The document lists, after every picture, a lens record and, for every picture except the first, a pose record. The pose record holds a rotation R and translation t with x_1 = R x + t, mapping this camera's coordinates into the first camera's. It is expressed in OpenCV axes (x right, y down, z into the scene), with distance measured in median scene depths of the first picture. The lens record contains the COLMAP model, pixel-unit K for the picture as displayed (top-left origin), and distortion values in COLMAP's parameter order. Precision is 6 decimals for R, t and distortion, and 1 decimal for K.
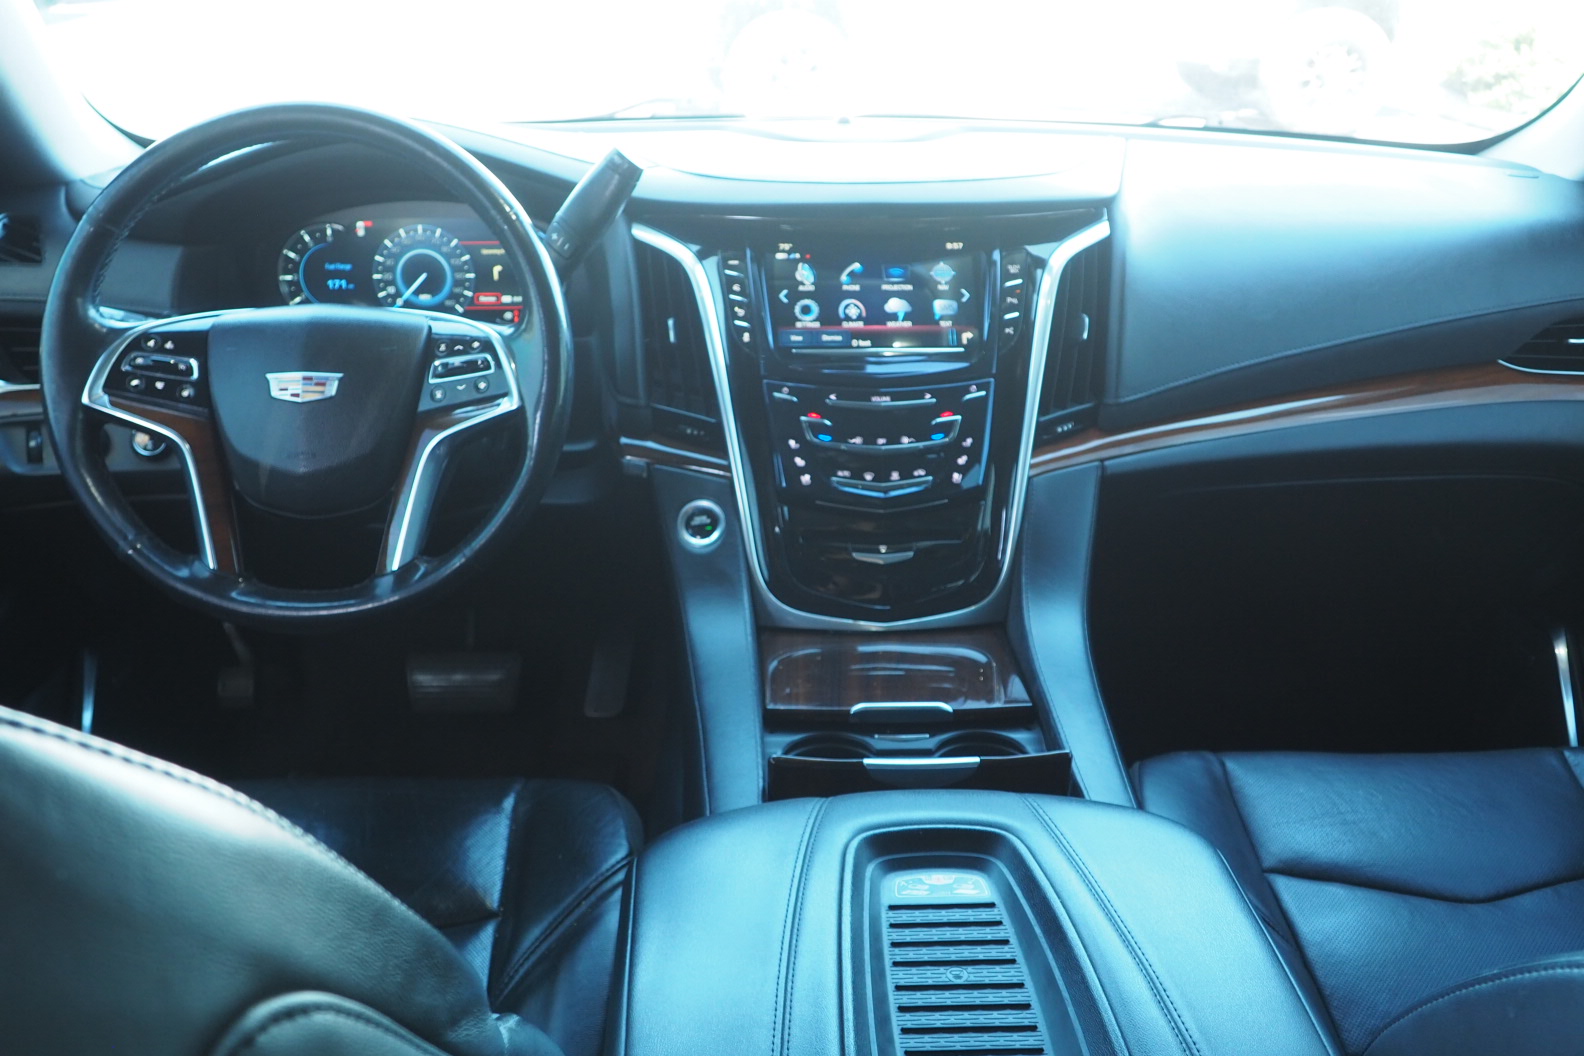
lens RADIAL K [[1393.6, 0, 794.3], [0, 1393.6, 545.7], [0, 0, 1]] dist [-0.018436, -0.005793]
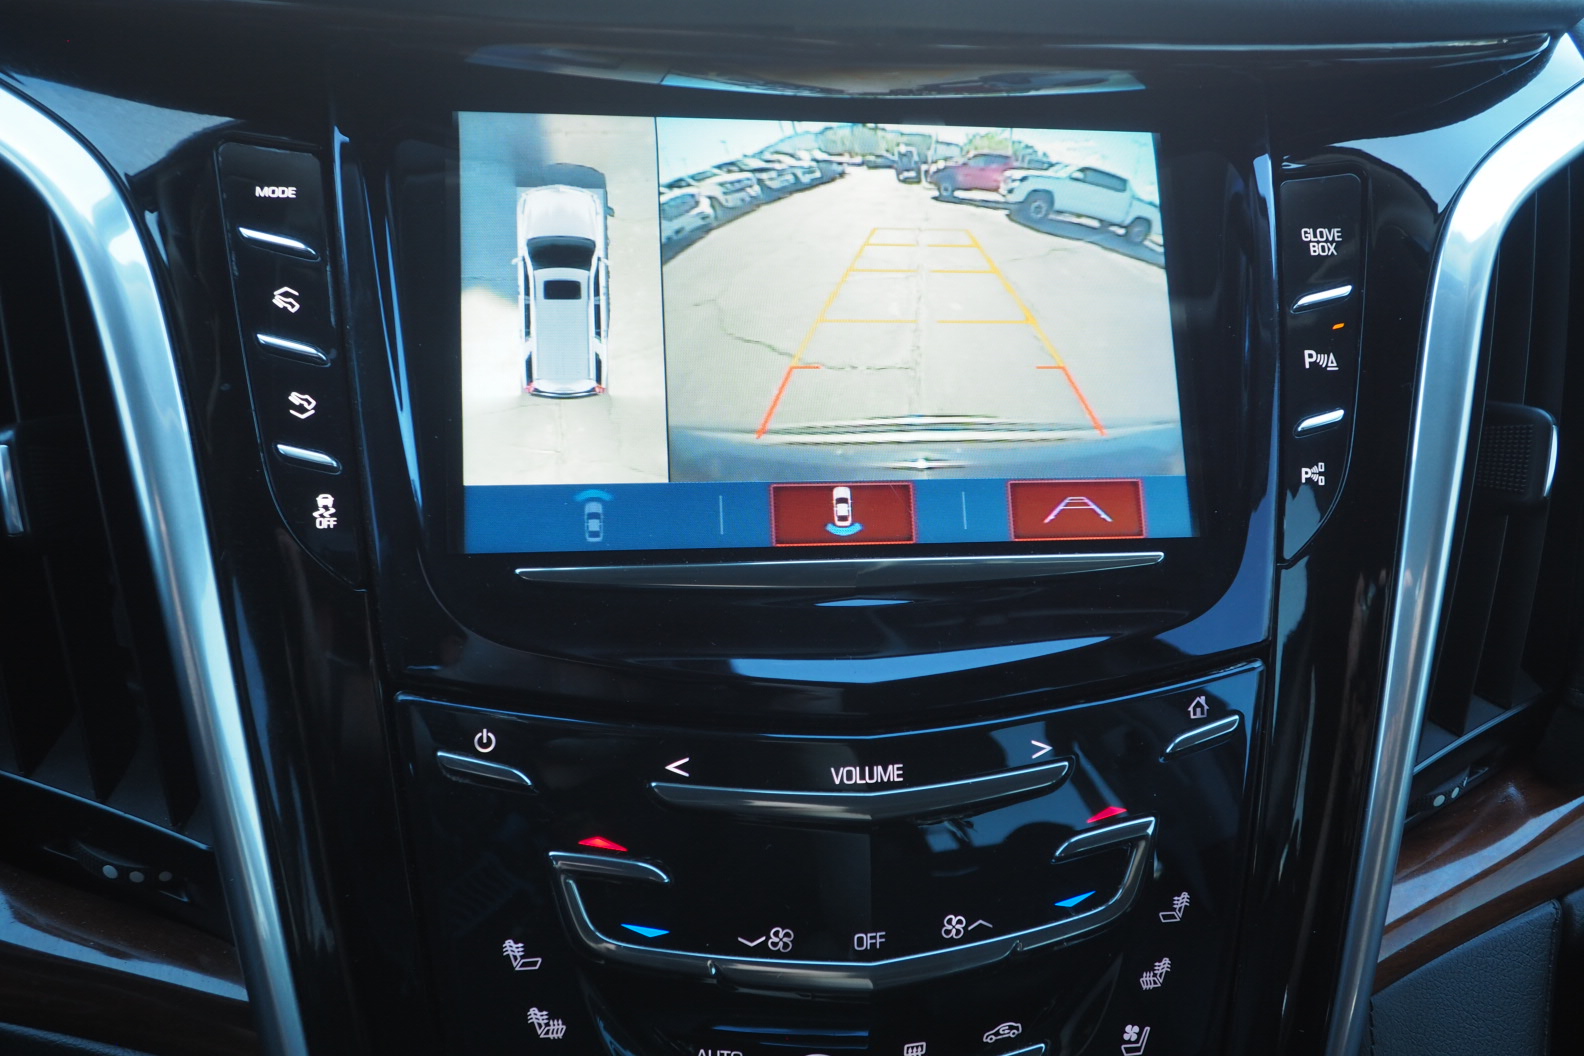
lens RADIAL K [[1393.6, 0, 794.3], [0, 1393.6, 545.7], [0, 0, 1]] dist [-0.018436, -0.005793]
pose [[0.991704, -0.002965, 0.128510, 0.016090], [-0.012893, 0.992397, 0.122398, -0.173257], [-0.127896, -0.123039, 0.984126, 0.738772]]
